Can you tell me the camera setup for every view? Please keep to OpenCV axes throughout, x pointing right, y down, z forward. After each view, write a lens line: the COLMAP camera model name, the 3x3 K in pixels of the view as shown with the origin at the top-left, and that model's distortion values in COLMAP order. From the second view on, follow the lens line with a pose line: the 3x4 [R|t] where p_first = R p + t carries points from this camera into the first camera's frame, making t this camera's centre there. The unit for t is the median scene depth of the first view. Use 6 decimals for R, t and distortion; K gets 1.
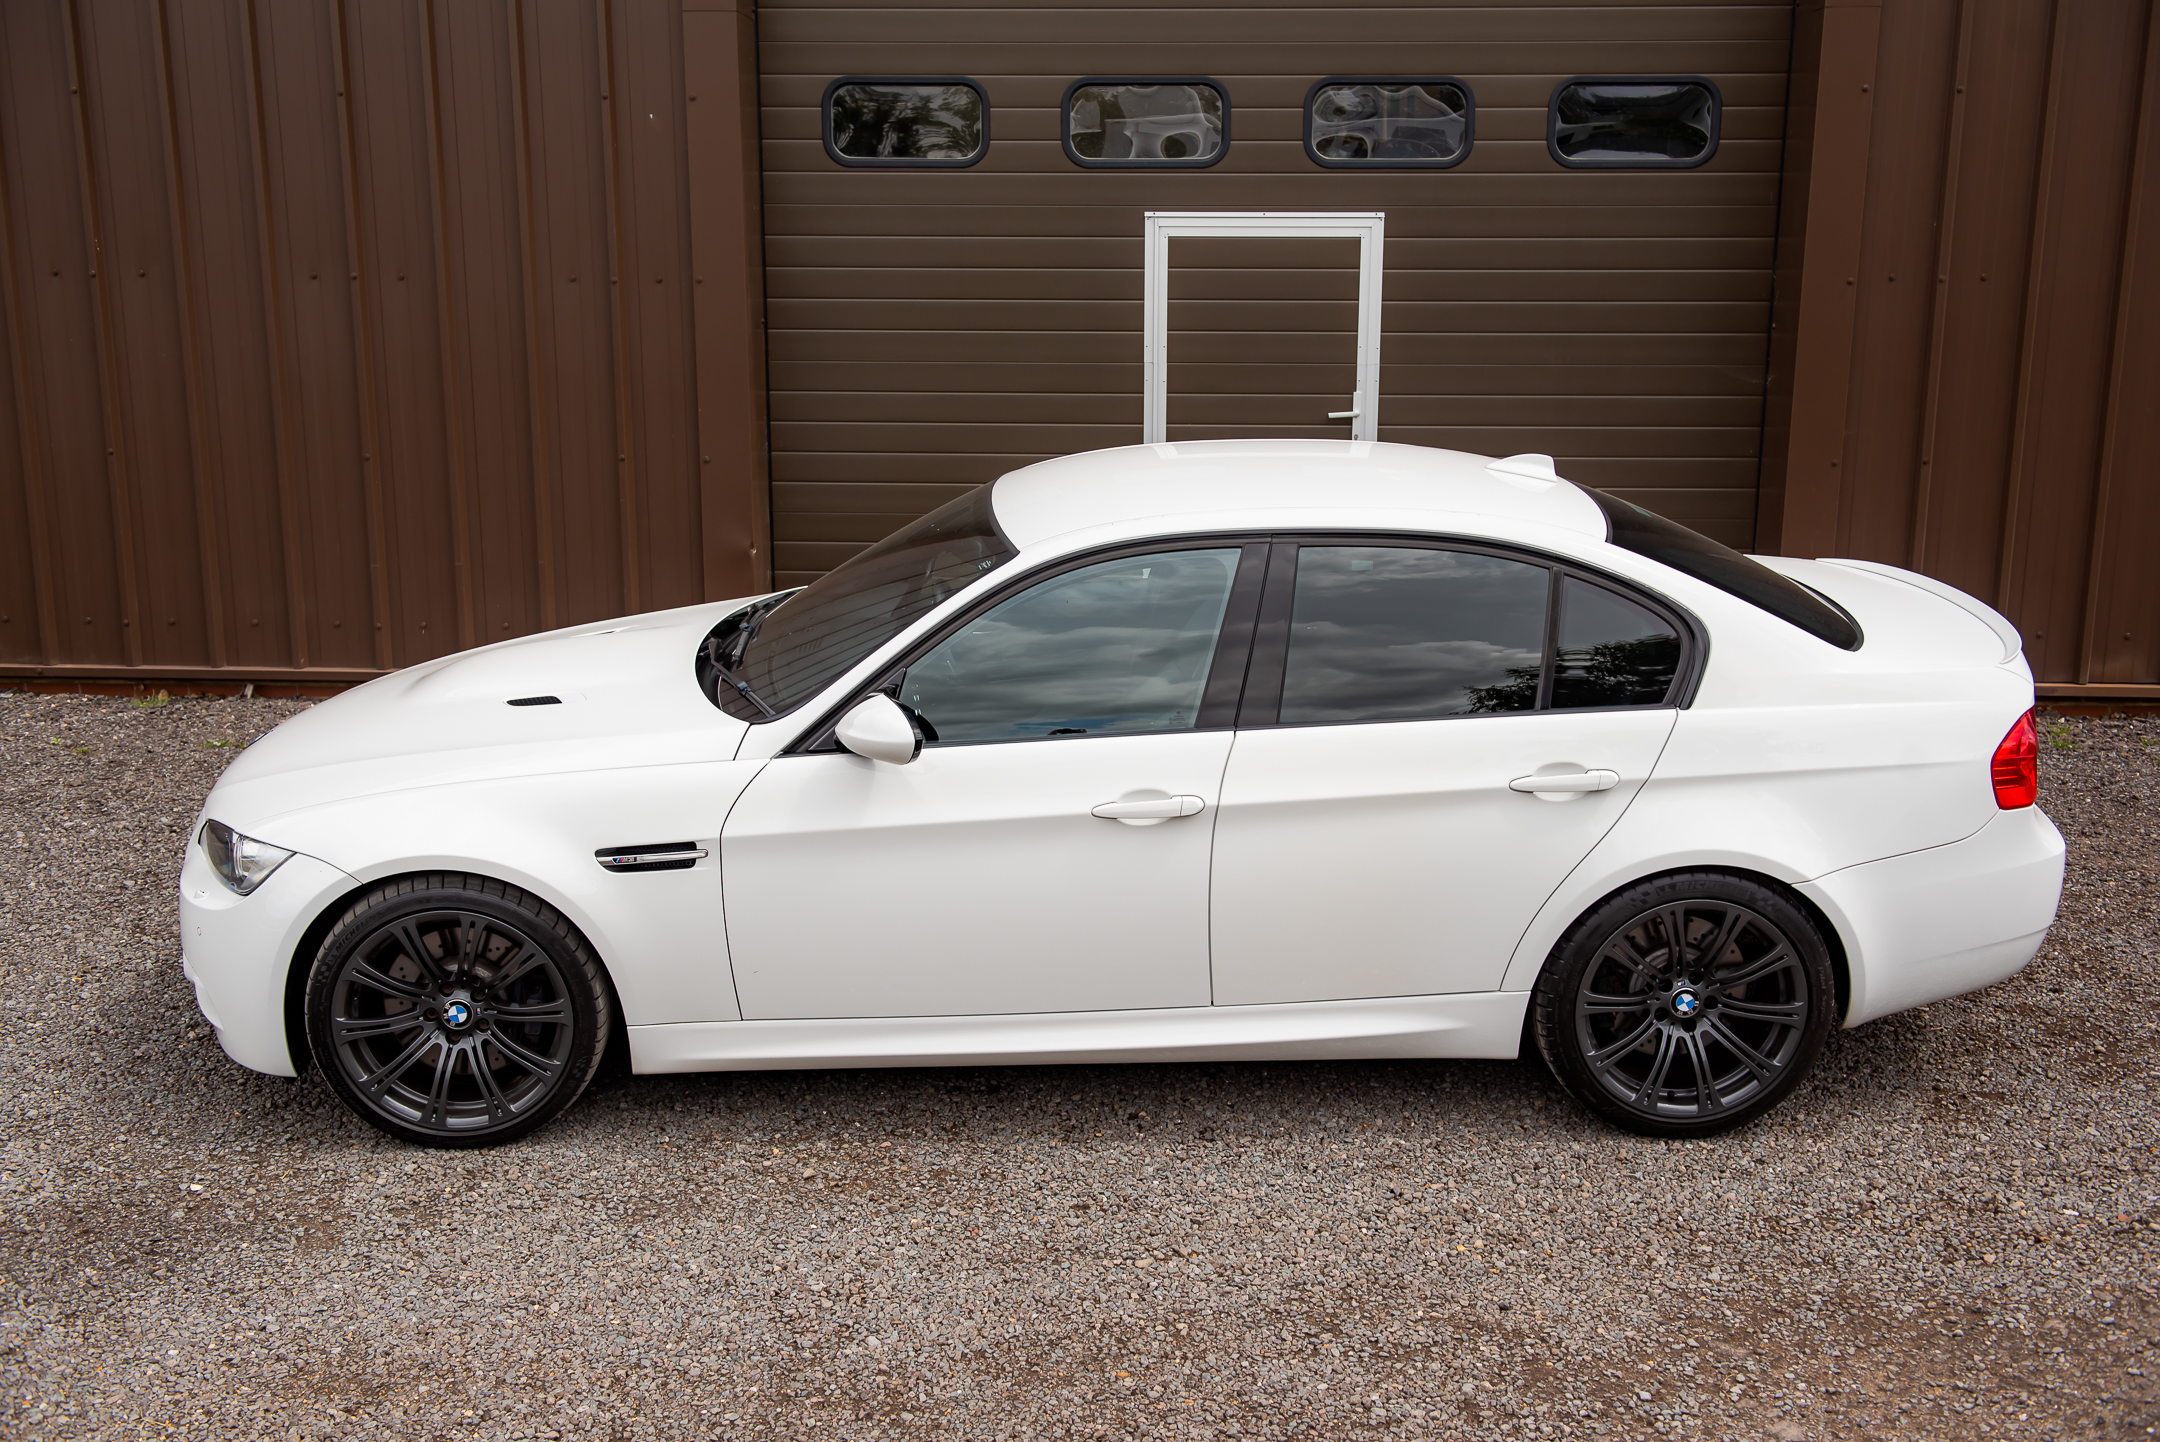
lens RADIAL K [[2172.9, 0, 1082.1], [0, 2172.9, 665.6], [0, 0, 1]] dist [0.021661, 0.007100]
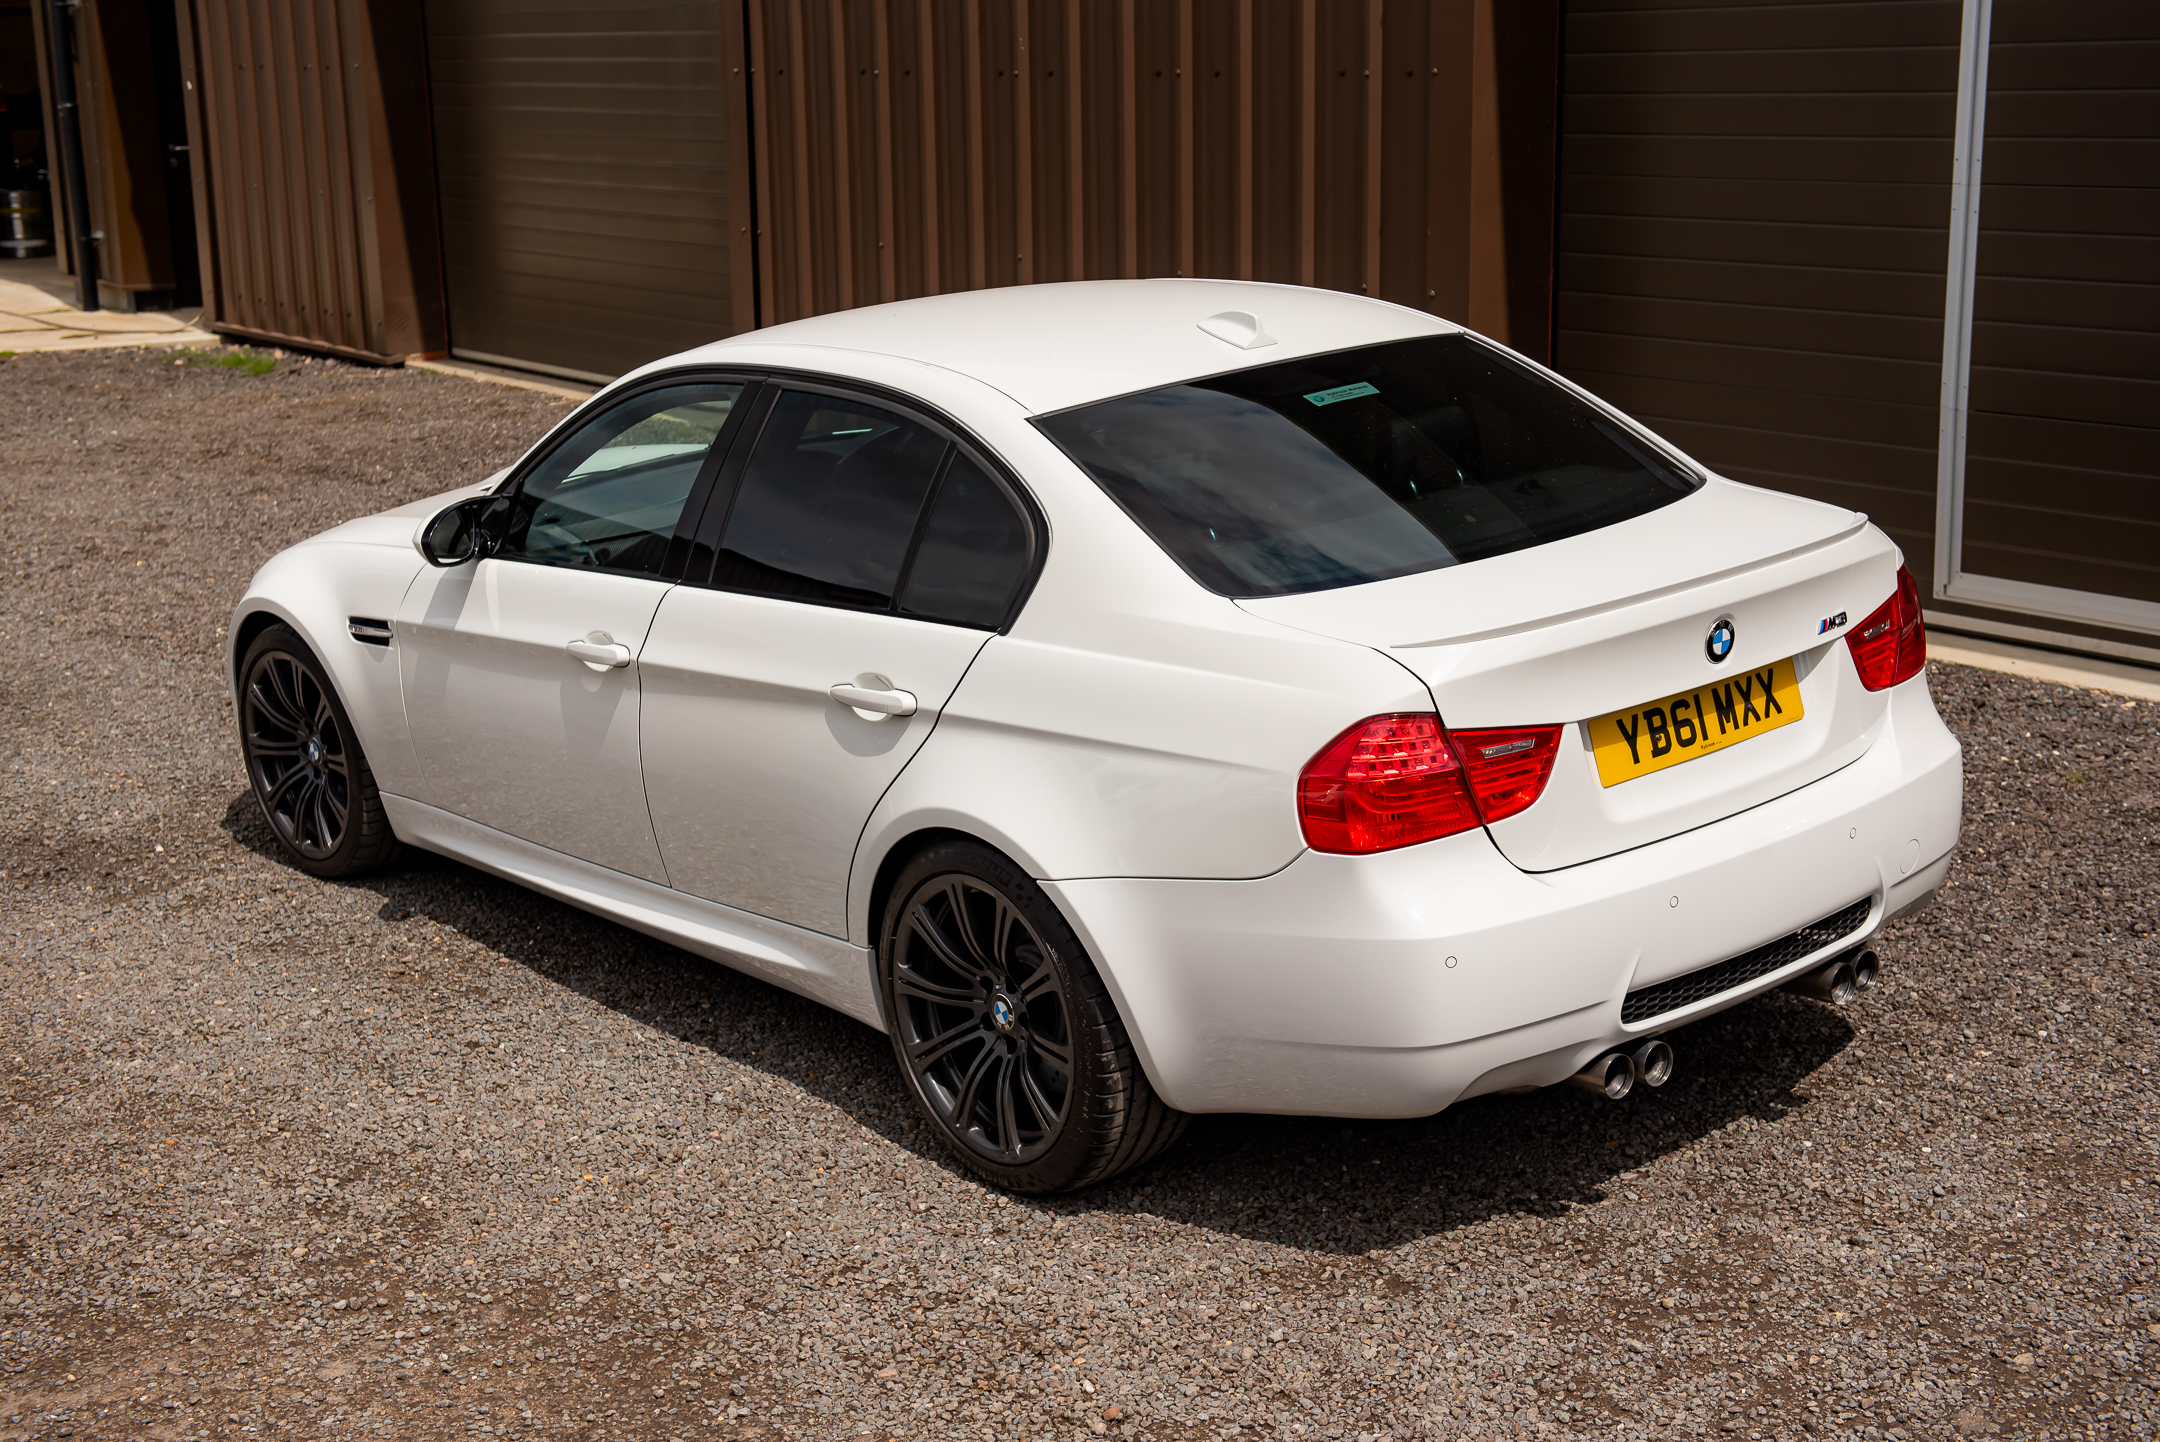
lens RADIAL K [[2930.1, 0, 1080.0], [0, 2930.1, 721.0], [0, 0, 1]] dist [0.138494, -0.051631]
pose [[0.613109, 0.164457, -0.772691, 1.108242], [-0.130452, 0.985741, 0.106292, -0.064898], [0.779154, 0.035630, 0.625820, 0.365570]]
